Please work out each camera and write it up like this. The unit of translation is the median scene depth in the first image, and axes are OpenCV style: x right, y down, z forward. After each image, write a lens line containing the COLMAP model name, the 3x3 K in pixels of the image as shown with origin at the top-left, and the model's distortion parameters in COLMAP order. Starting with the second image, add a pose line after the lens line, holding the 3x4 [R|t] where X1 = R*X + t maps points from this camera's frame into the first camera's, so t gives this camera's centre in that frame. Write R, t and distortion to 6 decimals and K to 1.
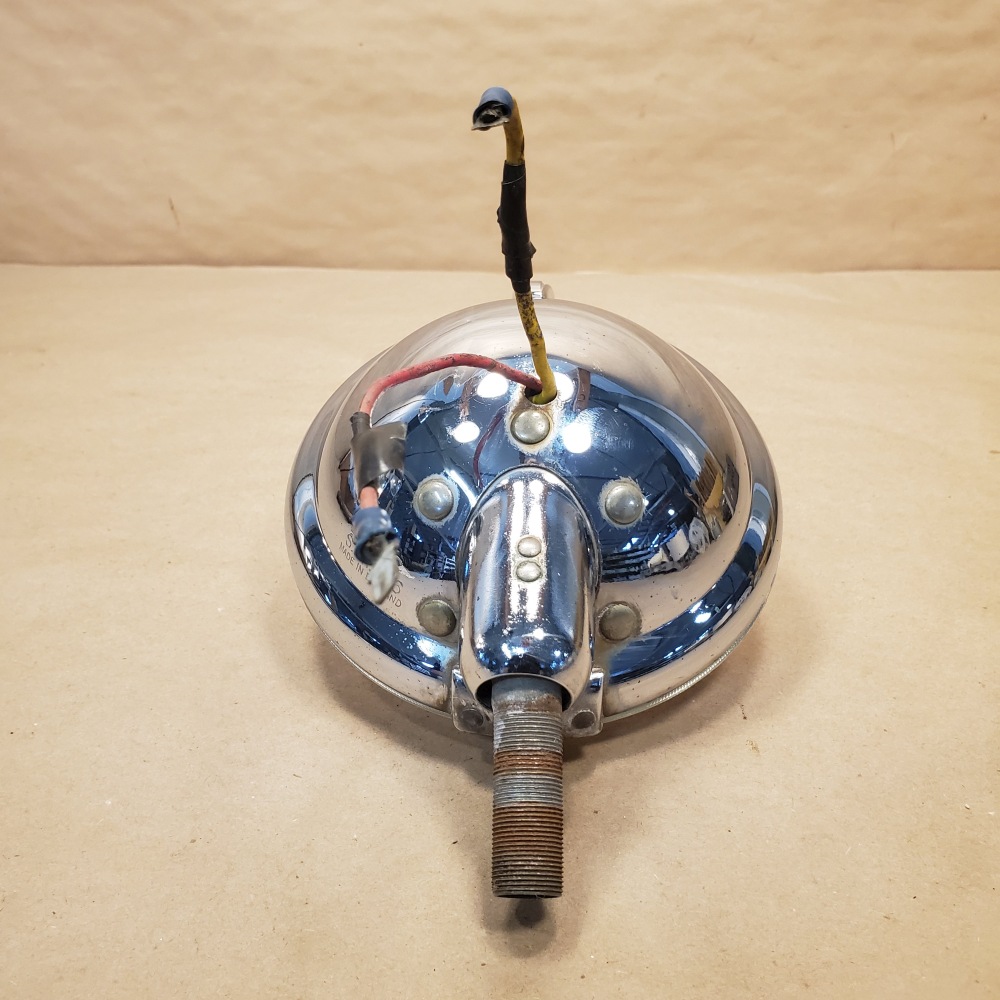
lens RADIAL K [[1094.7, 0, 491.7], [0, 1094.7, 484.2], [0, 0, 1]] dist [-0.012039, -0.007688]
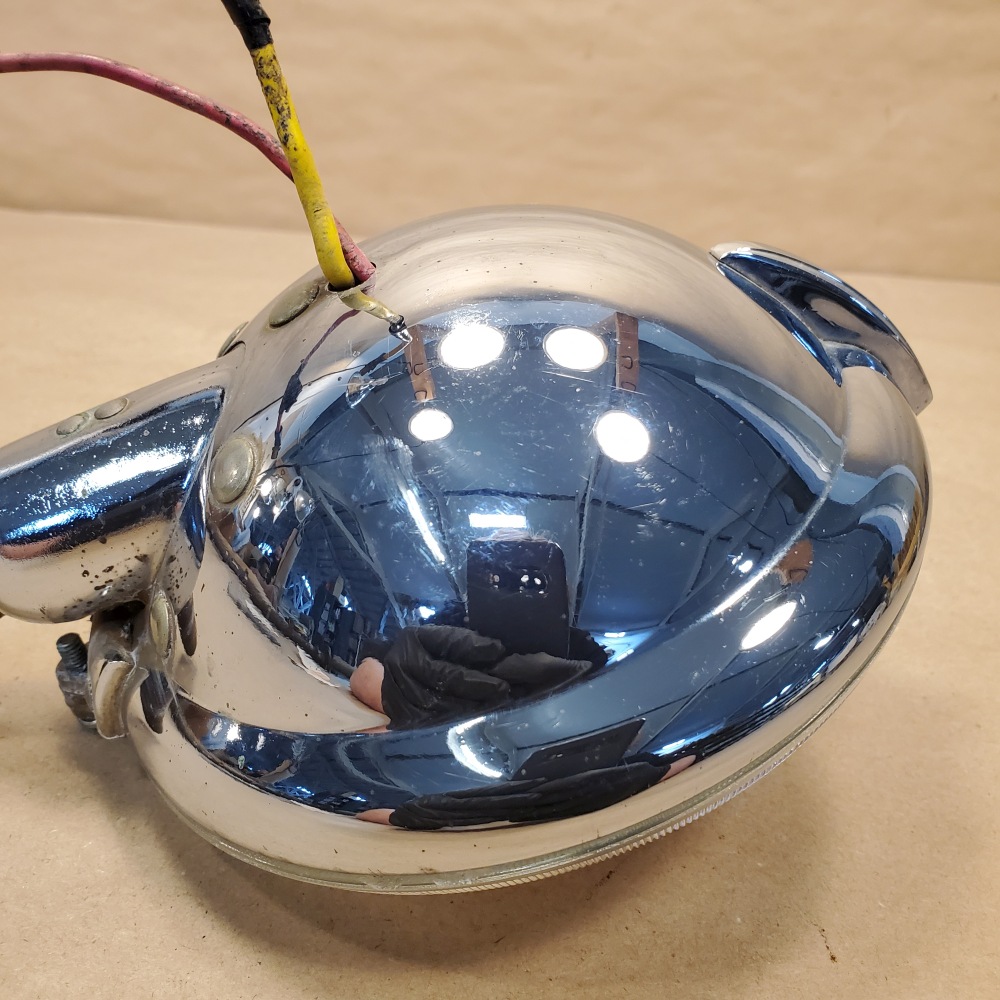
lens RADIAL K [[1071.3, 0, 508.8], [0, 1071.3, 496.8], [0, 0, 1]] dist [-0.028298, 0.029440]
pose [[0.989981, 0.045165, 0.133784, -0.014276], [-0.043433, 0.998931, -0.015838, -0.005941], [-0.134356, 0.009868, 0.990884, 0.403764]]
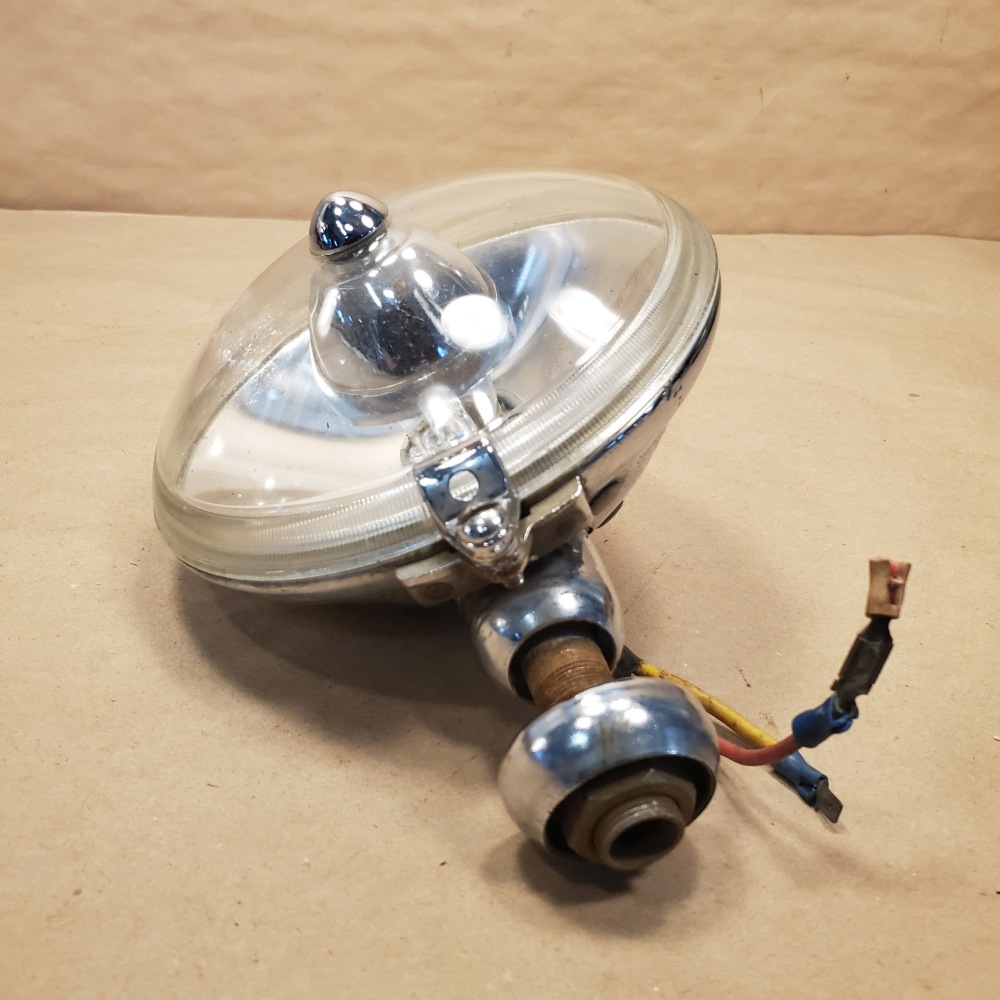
lens RADIAL K [[1071.3, 0, 508.8], [0, 1071.3, 496.8], [0, 0, 1]] dist [-0.028298, 0.029440]
pose [[0.976871, -0.022980, 0.212592, -0.103743], [0.022754, 0.999735, 0.003507, 0.056148], [-0.212616, 0.001412, 0.977135, 0.193959]]
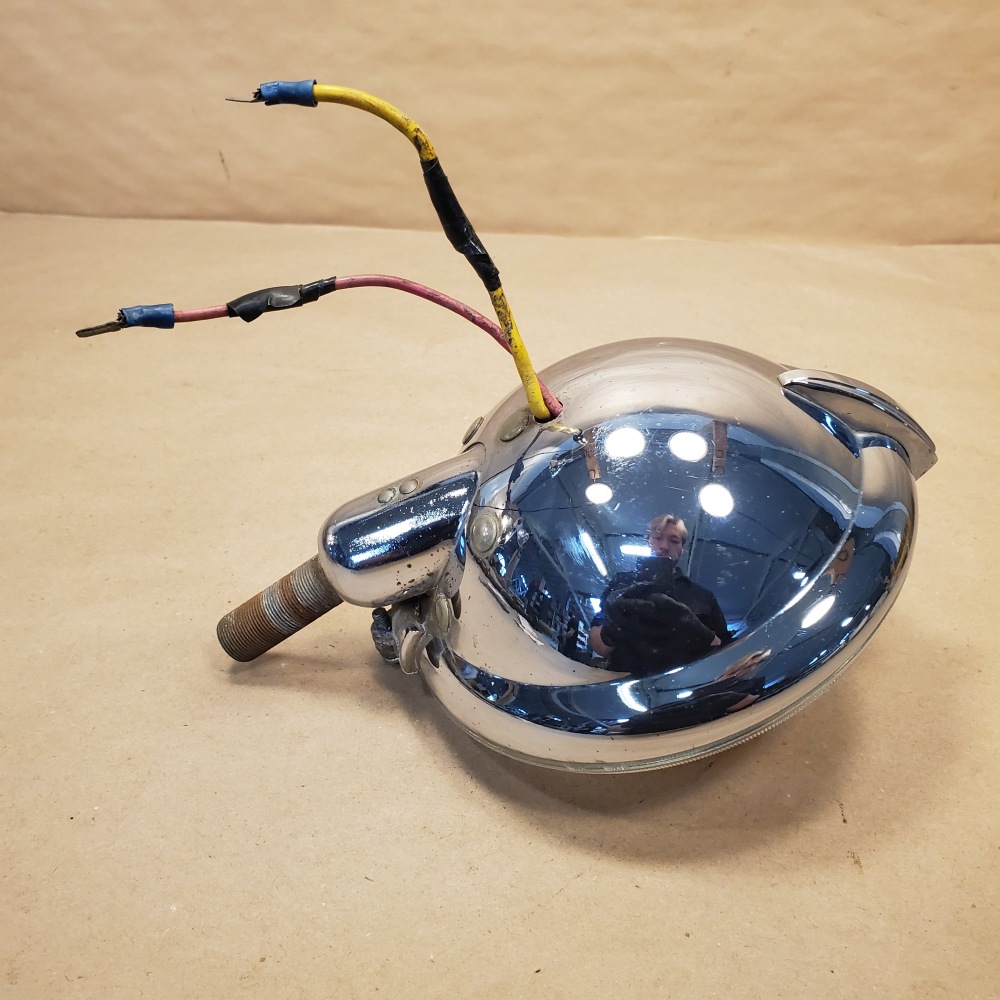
lens RADIAL K [[1093.0, 0, 489.6], [0, 1093.0, 465.8], [0, 0, 1]] dist [0.006274, -0.009090]
pose [[0.999136, 0.024607, -0.033489, -0.040218], [-0.021554, 0.995829, 0.088659, -0.139498], [0.035530, -0.087861, 0.995499, 0.071121]]
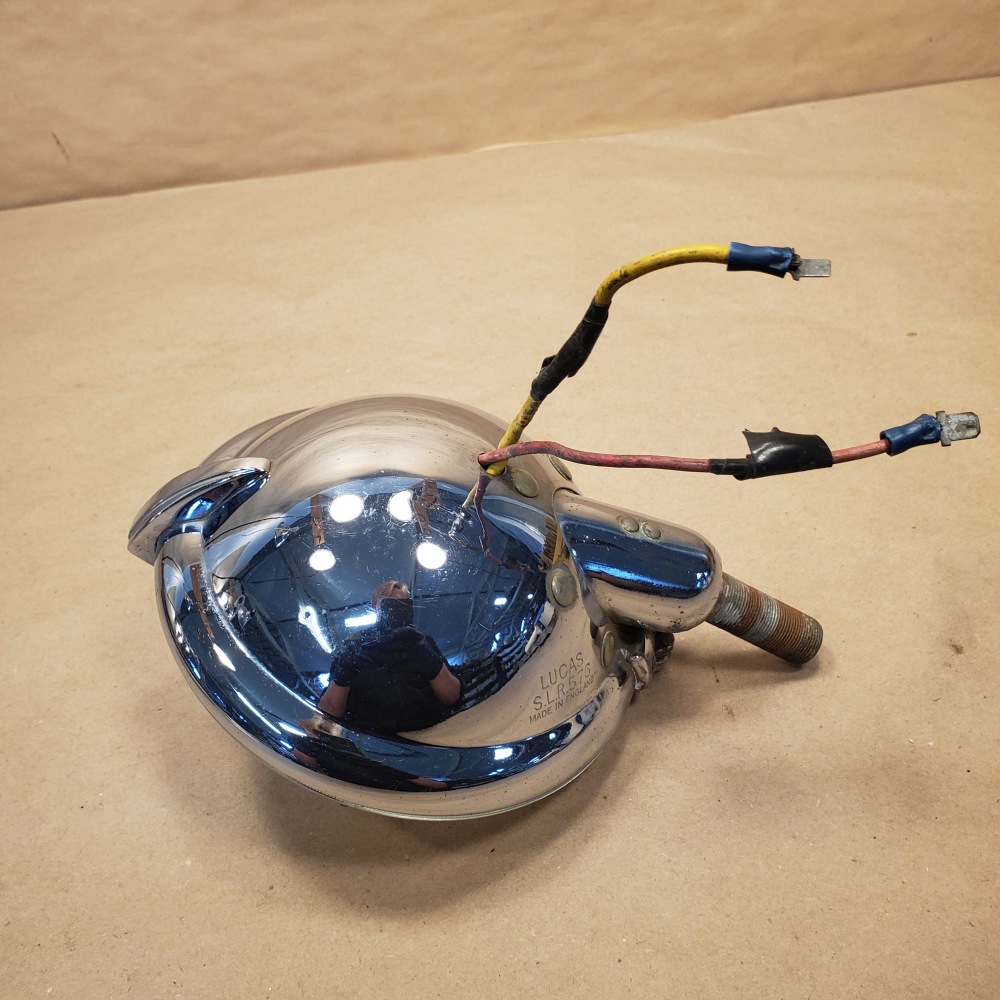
lens RADIAL K [[1094.7, 0, 491.7], [0, 1094.7, 484.2], [0, 0, 1]] dist [-0.012039, -0.007688]
pose [[0.985901, -0.160964, 0.045710, -0.018427], [0.145641, 0.959979, 0.239226, -0.245454], [-0.082387, -0.229196, 0.969887, -0.039463]]
